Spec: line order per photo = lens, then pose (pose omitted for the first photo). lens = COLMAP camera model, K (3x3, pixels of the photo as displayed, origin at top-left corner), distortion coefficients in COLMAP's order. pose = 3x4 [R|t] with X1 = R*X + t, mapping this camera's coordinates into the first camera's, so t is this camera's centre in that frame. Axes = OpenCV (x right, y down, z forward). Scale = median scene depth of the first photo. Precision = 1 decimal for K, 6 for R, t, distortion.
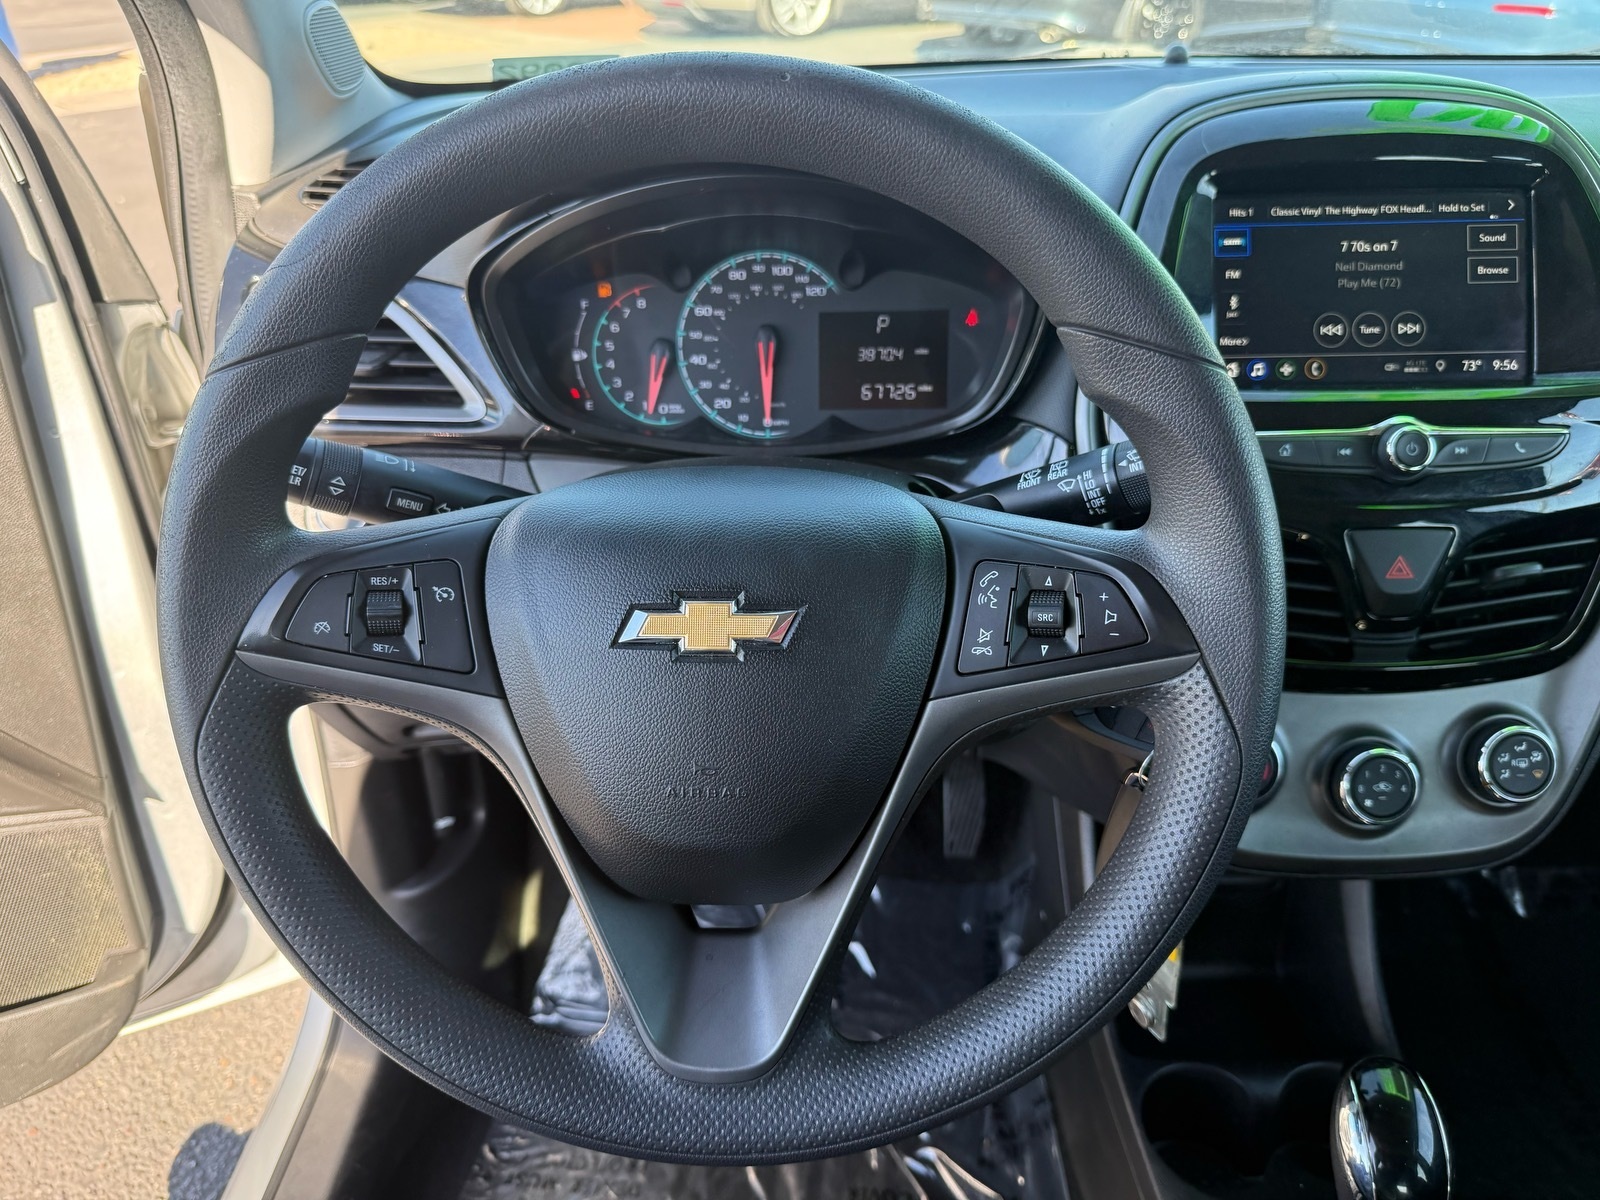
lens RADIAL K [[1124.4, 0, 800.0], [0, 1124.4, 600.0], [0, 0, 1]] dist [0.066809, -0.108847]
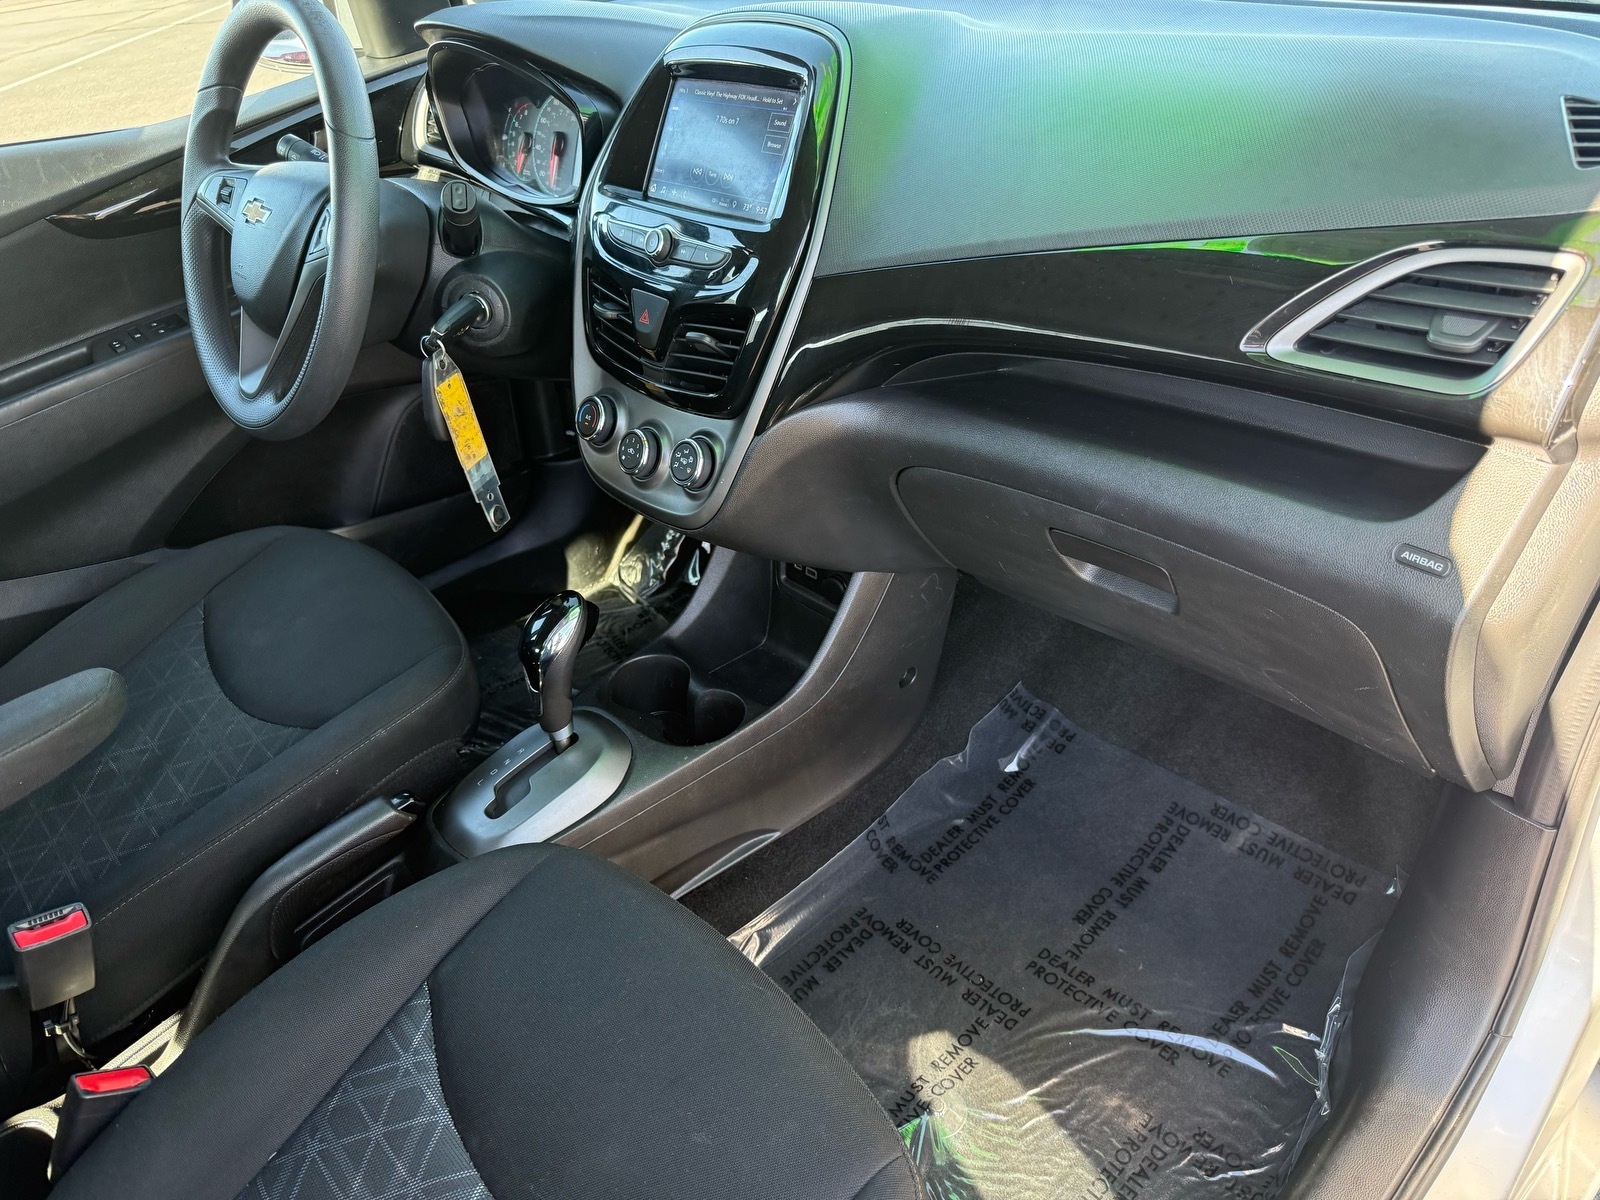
lens RADIAL K [[1138.4, 0, 770.5], [0, 1138.4, 605.0], [0, 0, 1]] dist [0.070321, -0.110936]
pose [[0.674240, 0.382552, -0.631708, 1.815435], [-0.325395, 0.921759, 0.210899, -0.050783], [0.662963, 0.063358, 0.745967, -0.104250]]
